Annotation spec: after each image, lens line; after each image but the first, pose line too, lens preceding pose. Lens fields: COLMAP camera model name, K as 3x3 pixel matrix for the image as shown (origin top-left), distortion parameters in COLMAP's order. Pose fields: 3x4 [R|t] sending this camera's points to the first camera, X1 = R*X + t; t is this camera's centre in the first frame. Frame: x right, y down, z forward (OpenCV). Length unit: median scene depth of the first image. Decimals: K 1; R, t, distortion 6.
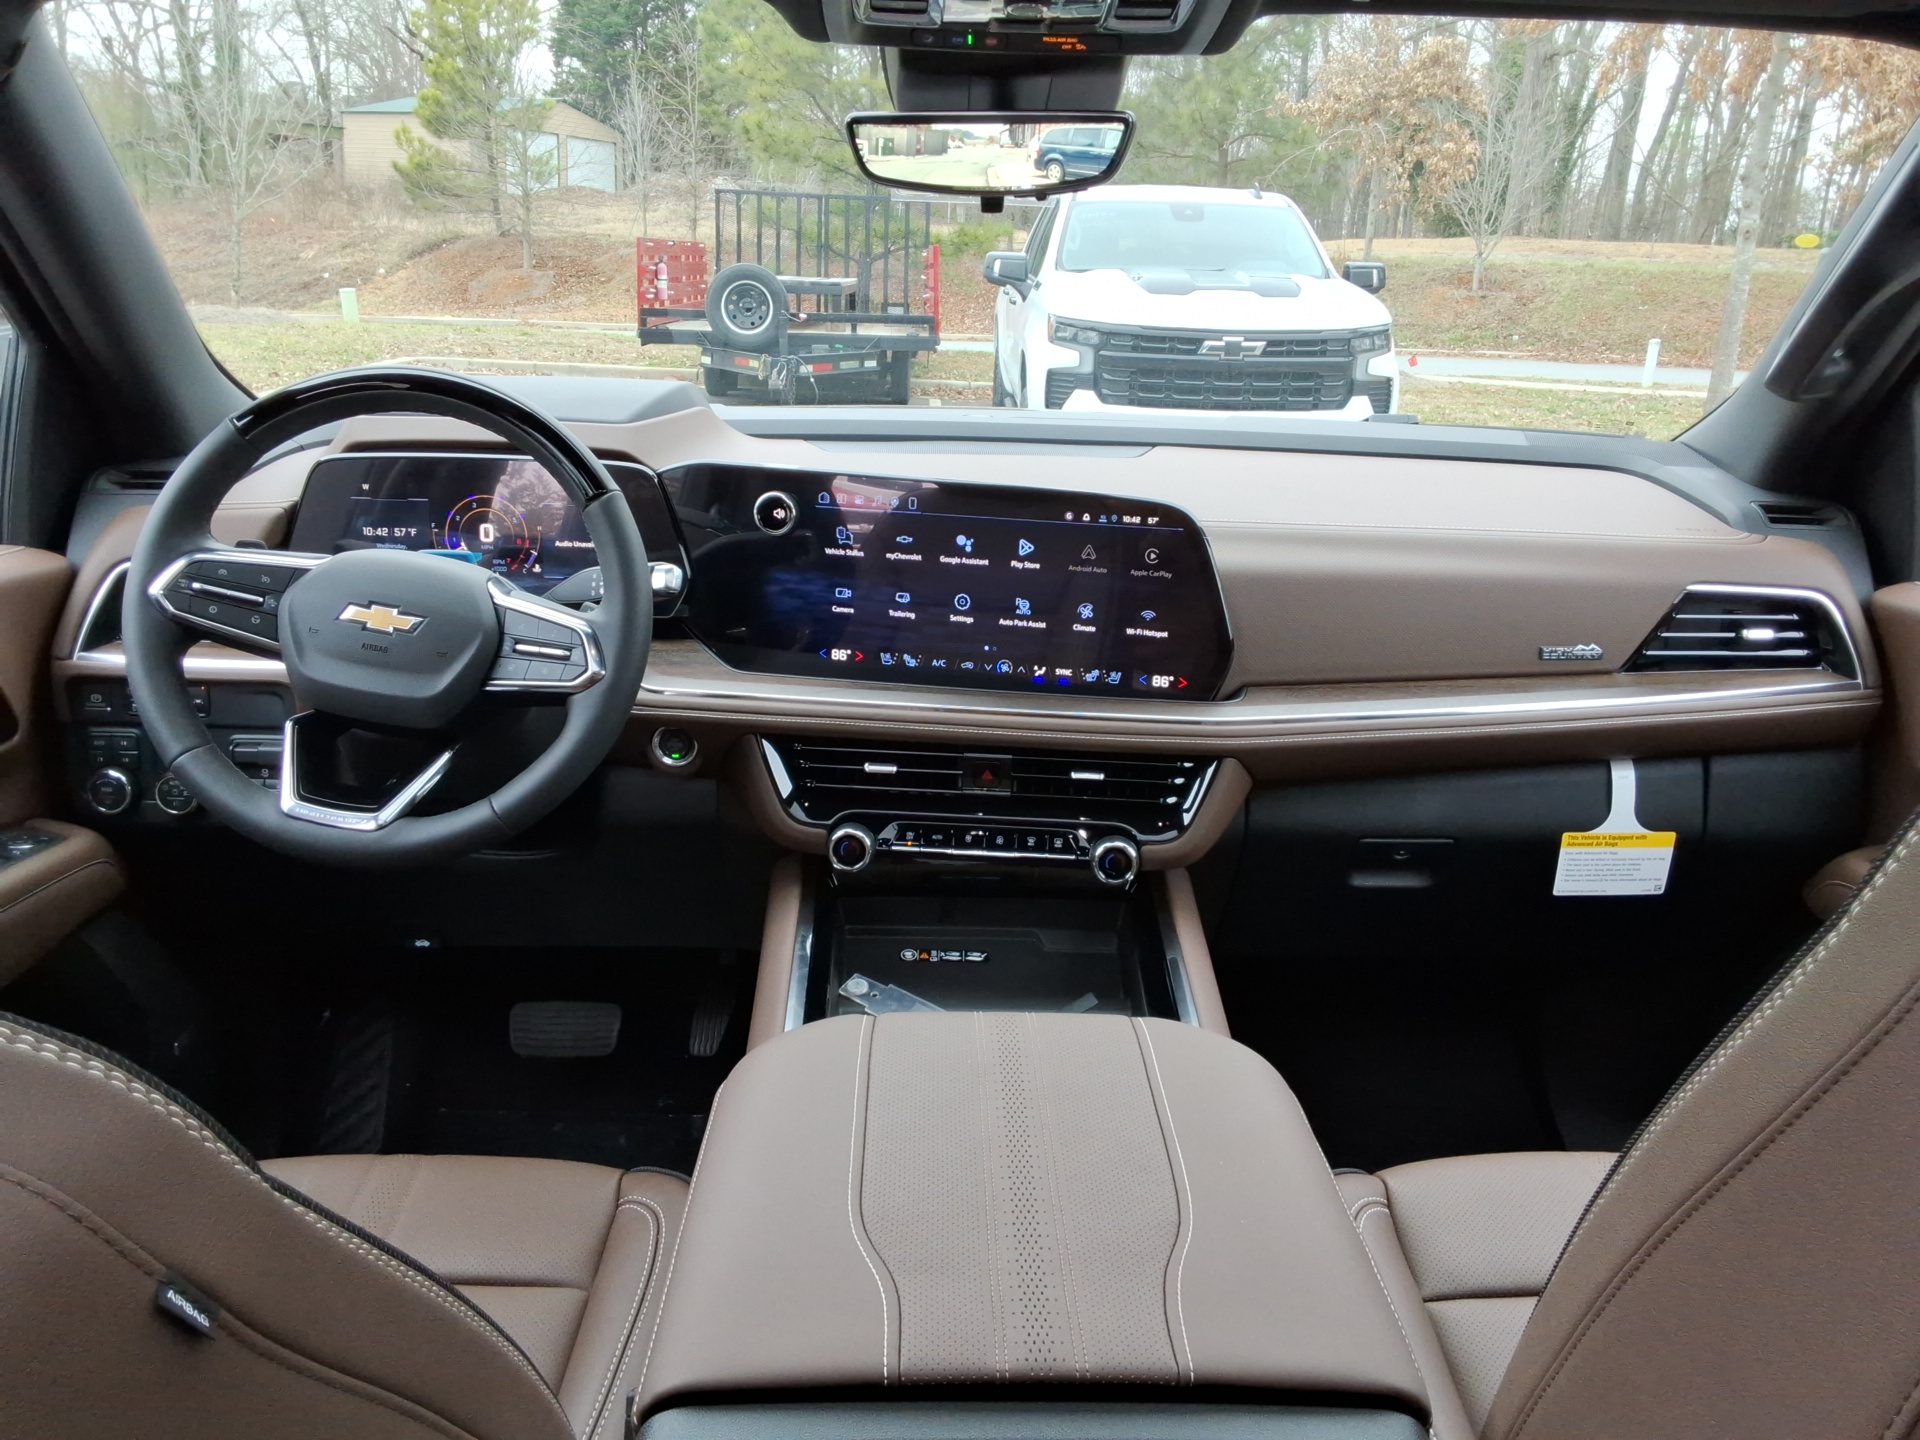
lens RADIAL K [[1536.5, 0, 987.9], [0, 1536.5, 692.7], [0, 0, 1]] dist [0.106403, -0.162180]
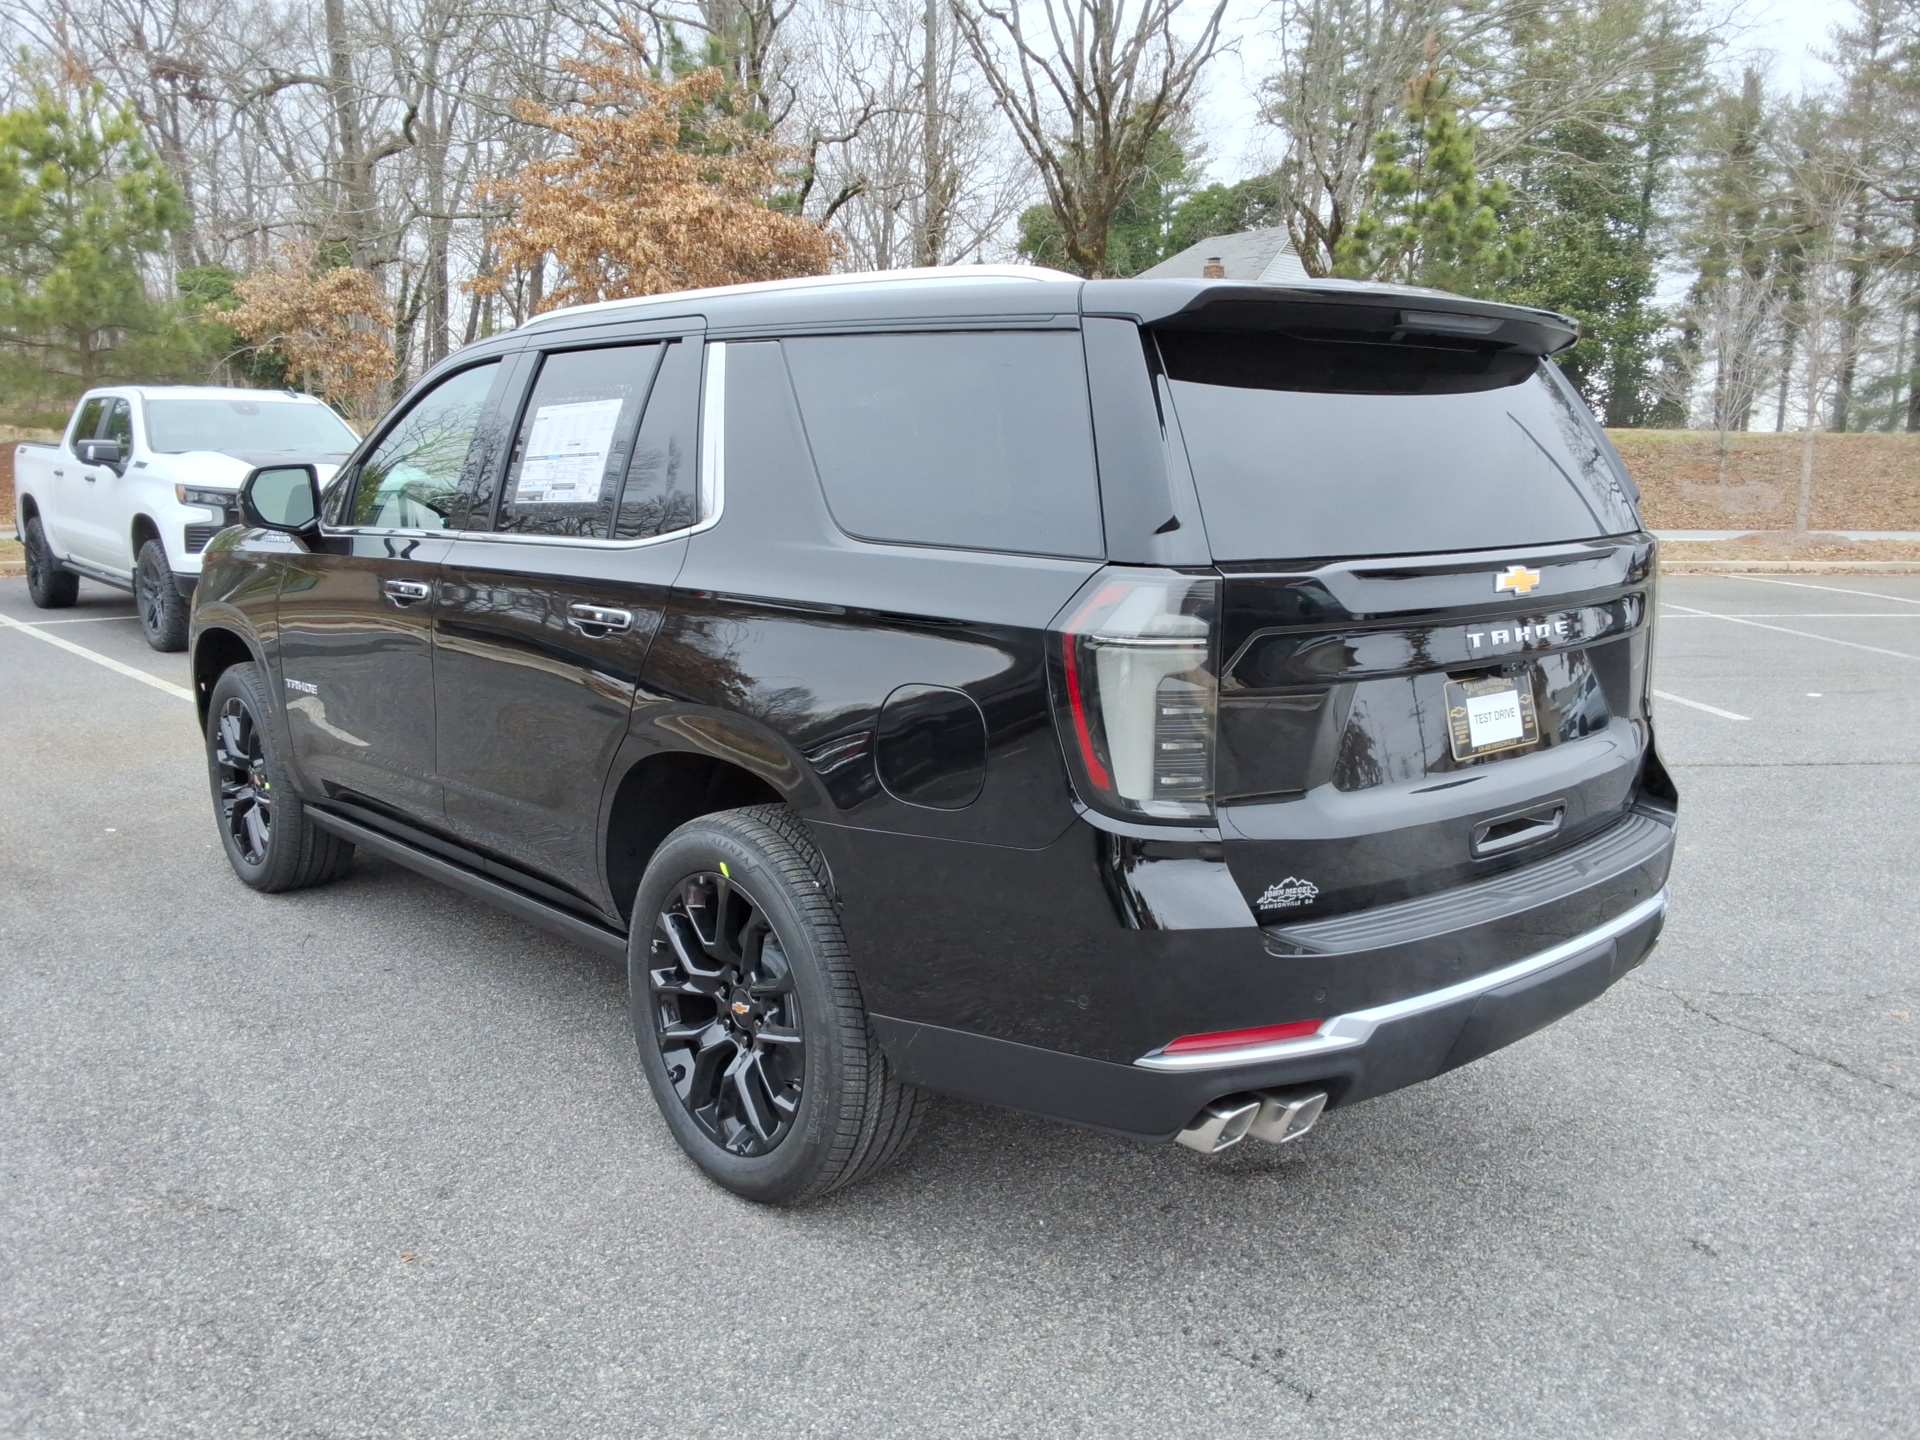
lens RADIAL K [[1536.5, 0, 966.4], [0, 1536.5, 704.3], [0, 0, 1]] dist [0.106403, -0.162180]
pose [[0.766032, -0.128273, 0.629874, -0.268431], [0.192043, 0.980804, -0.033818, 0.098264], [-0.613444, 0.146869, 0.775961, -0.362914]]
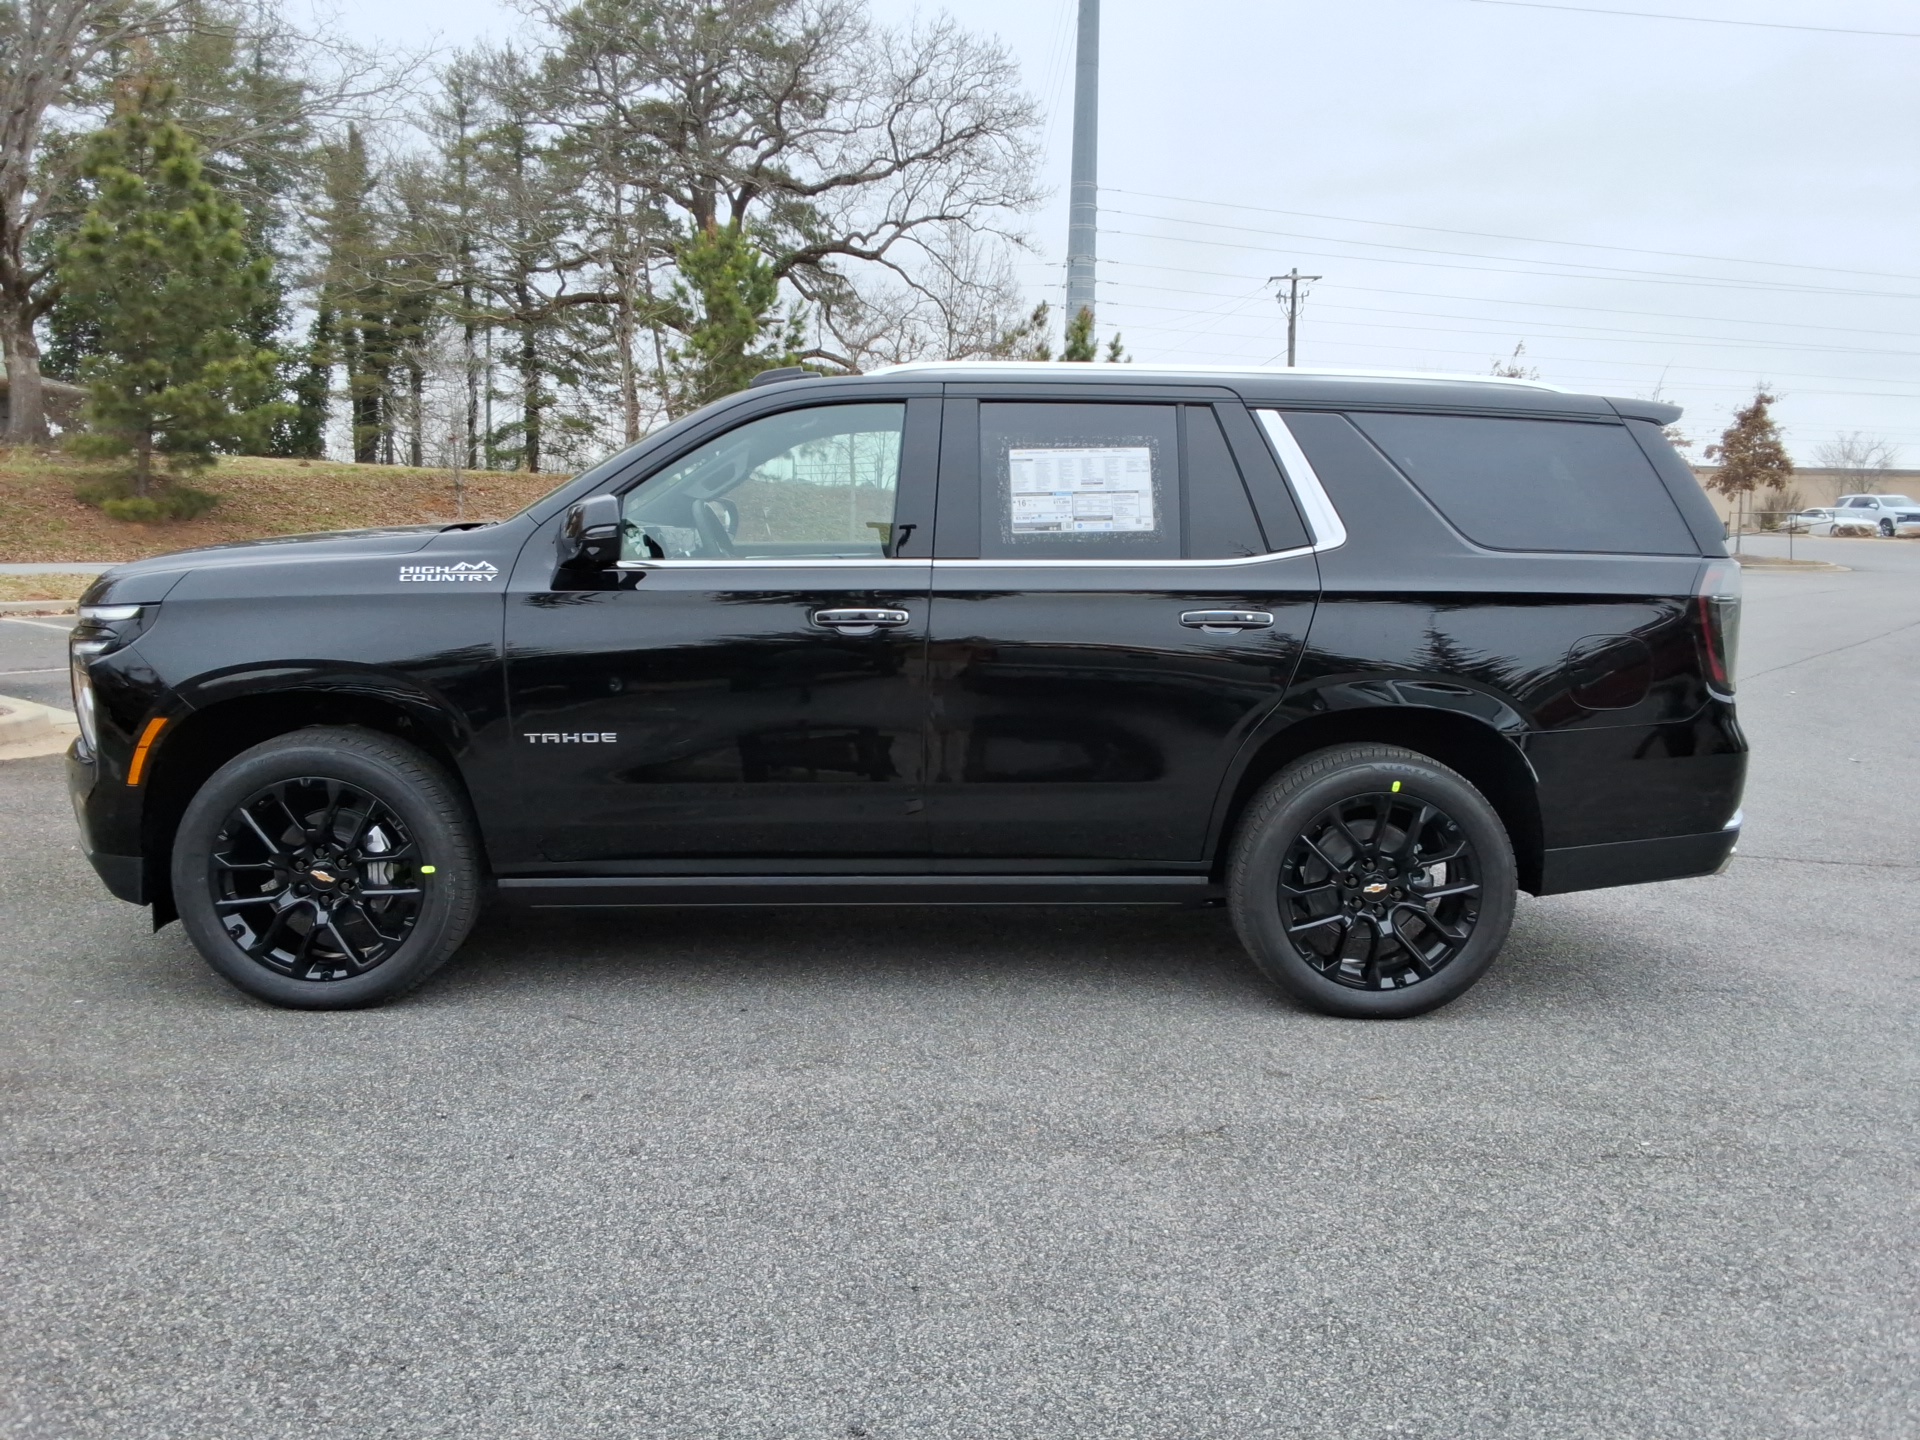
lens RADIAL K [[1536.5, 0, 949.0], [0, 1536.5, 715.4], [0, 0, 1]] dist [0.106403, -0.162180]
pose [[0.009444, -0.163279, 0.986535, -0.571255], [0.246533, 0.956505, 0.155949, -0.016960], [-0.969088, 0.241741, 0.049287, 0.035743]]
